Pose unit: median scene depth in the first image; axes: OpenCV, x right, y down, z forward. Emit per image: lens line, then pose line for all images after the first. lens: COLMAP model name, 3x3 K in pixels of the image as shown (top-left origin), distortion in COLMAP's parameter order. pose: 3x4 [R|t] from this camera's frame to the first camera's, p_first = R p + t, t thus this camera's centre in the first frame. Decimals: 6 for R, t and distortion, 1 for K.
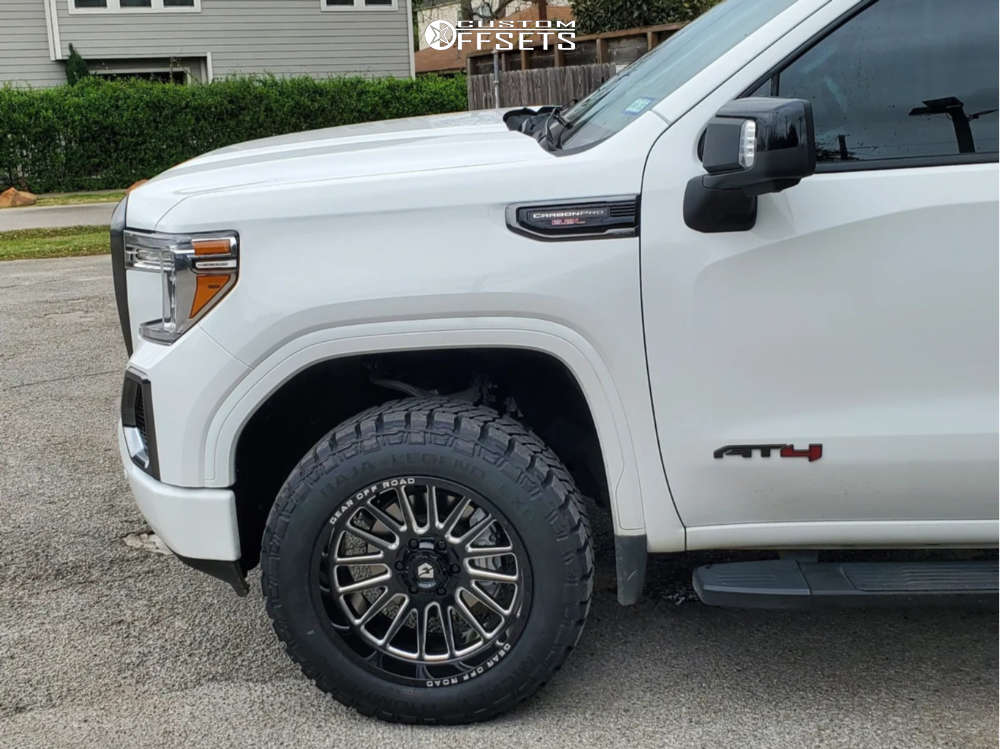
lens RADIAL K [[1076.7, 0, 500.0], [0, 1076.7, 374.5], [0, 0, 1]] dist [0.188164, -0.547357]
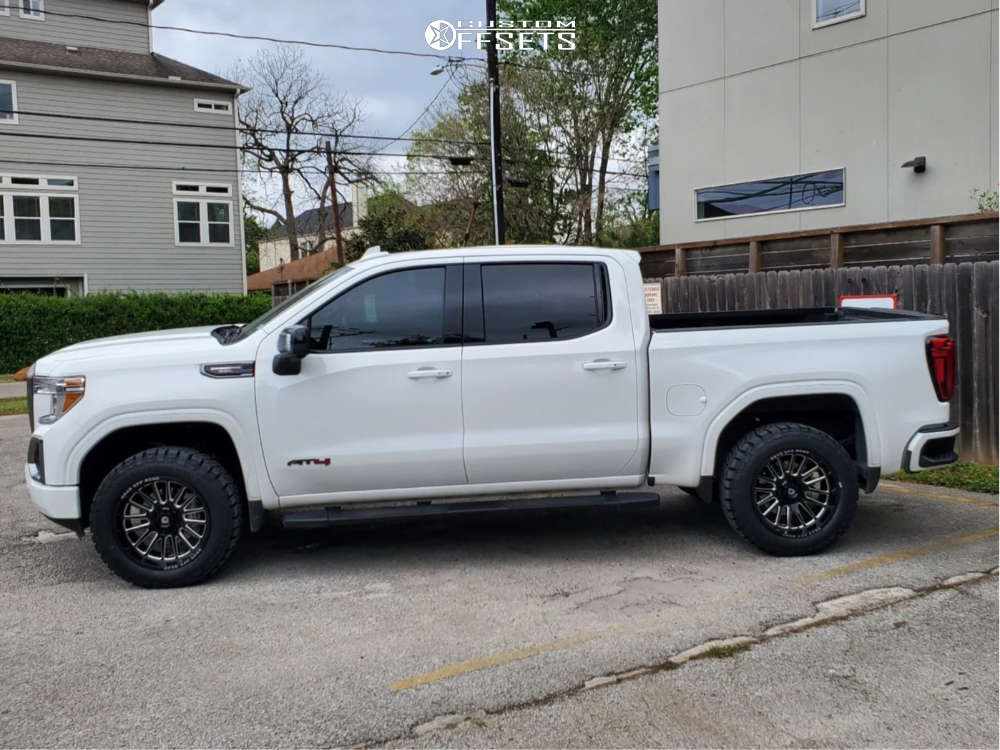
lens RADIAL K [[818.3, 0, 500.0], [0, 818.3, 375.0], [0, 0, 1]] dist [0.005105, -0.061664]
pose [[0.976474, -0.000160, 0.215633, 0.251979], [0.036468, 0.985717, -0.164414, 0.186318], [-0.212527, 0.168410, 0.962533, -0.883102]]
